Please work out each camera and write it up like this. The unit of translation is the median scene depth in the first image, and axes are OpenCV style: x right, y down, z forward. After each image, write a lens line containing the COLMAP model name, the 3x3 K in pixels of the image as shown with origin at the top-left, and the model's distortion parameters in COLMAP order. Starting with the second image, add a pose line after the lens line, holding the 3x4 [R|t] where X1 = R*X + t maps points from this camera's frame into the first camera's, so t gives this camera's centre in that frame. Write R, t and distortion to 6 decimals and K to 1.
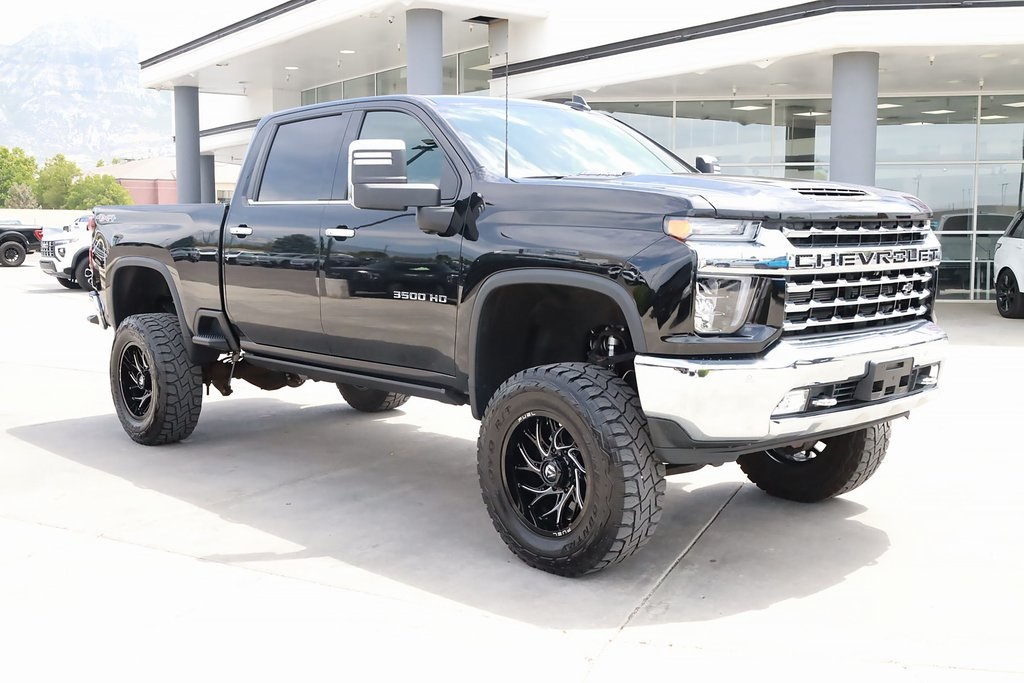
lens RADIAL K [[1212.8, 0, 511.3], [0, 1212.8, 338.8], [0, 0, 1]] dist [0.001689, 0.000000]
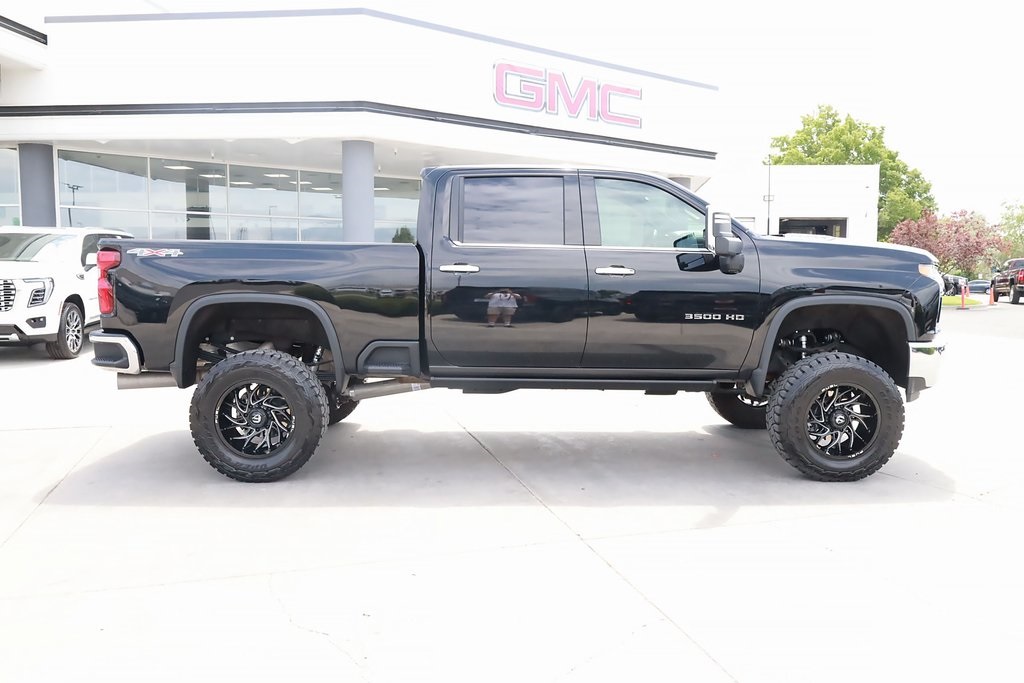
lens RADIAL K [[879.3, 0, 512.4], [0, 879.3, 341.3], [0, 0, 1]] dist [-0.013242, 0.008496]
pose [[0.621376, -0.062659, 0.781003, -0.505703], [0.062321, 0.997591, 0.030453, -0.025646], [-0.781030, 0.029751, 0.623785, 0.266027]]
